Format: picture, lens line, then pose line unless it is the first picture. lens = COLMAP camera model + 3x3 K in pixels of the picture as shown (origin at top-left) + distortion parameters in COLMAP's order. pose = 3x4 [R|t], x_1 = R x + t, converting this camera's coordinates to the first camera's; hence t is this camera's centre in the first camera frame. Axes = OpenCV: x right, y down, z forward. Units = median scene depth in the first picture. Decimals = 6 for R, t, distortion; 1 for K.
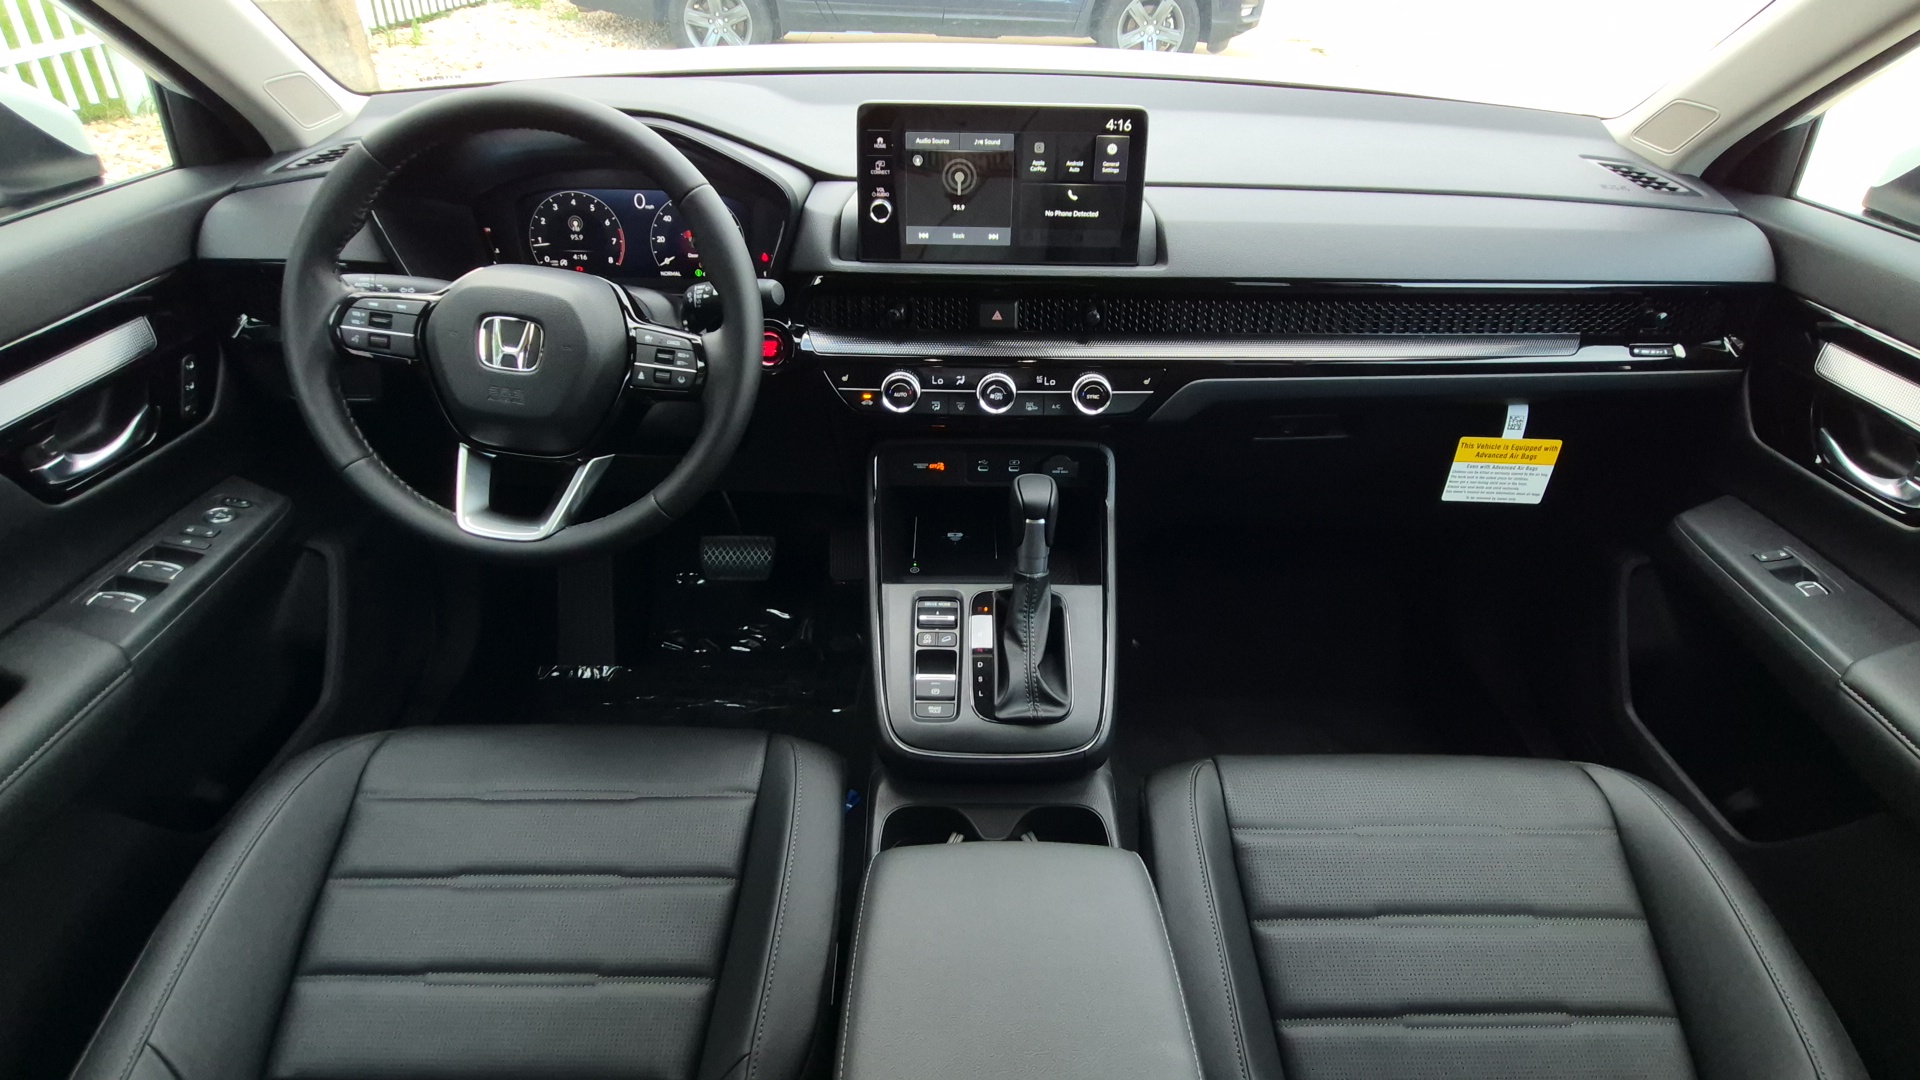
lens RADIAL K [[987.5, 0, 965.7], [0, 987.5, 532.6], [0, 0, 1]] dist [-0.006795, -0.000945]
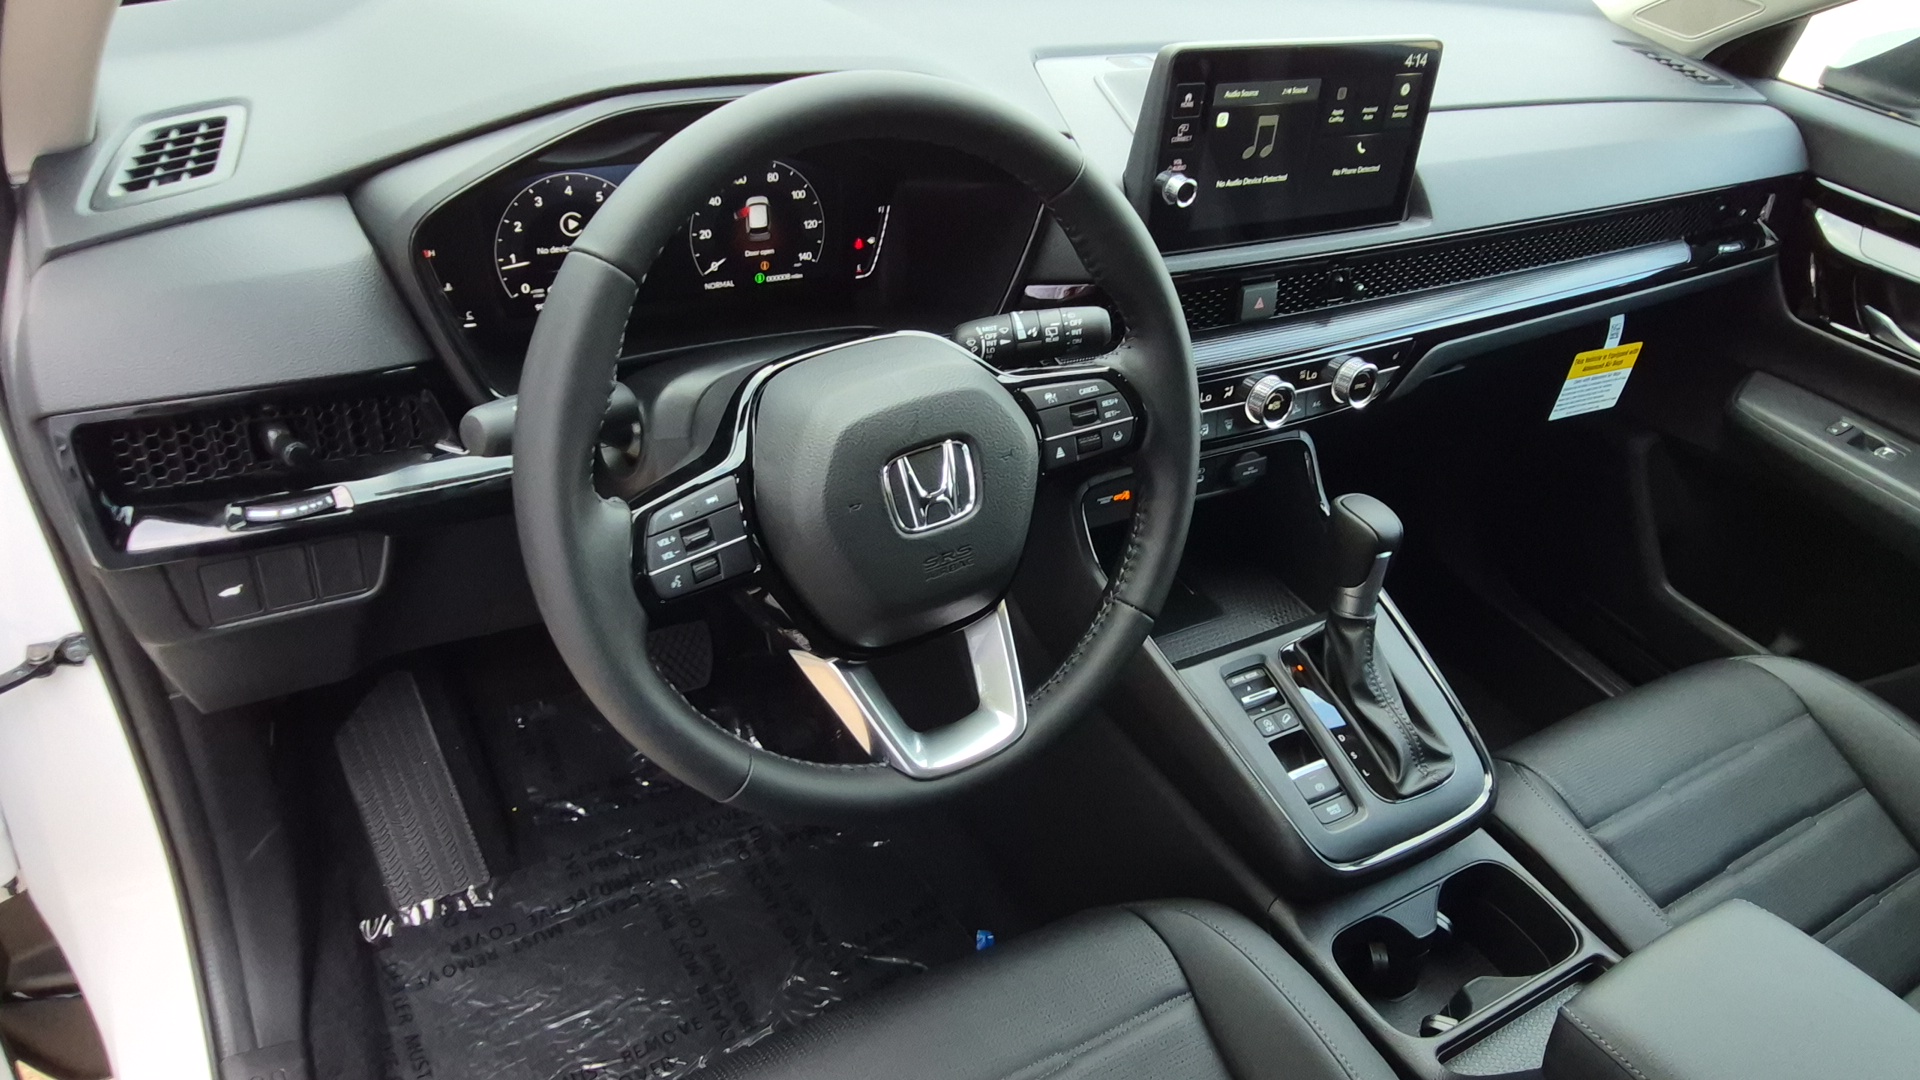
lens RADIAL K [[1292.4, 0, 967.3], [0, 1292.4, 540.8], [0, 0, 1]] dist [-0.009067, 0.000621]
pose [[0.858867, -0.221037, 0.462051, -0.693439], [0.176072, 0.974527, 0.138911, -0.223571], [-0.480985, -0.037952, 0.875907, 0.214147]]
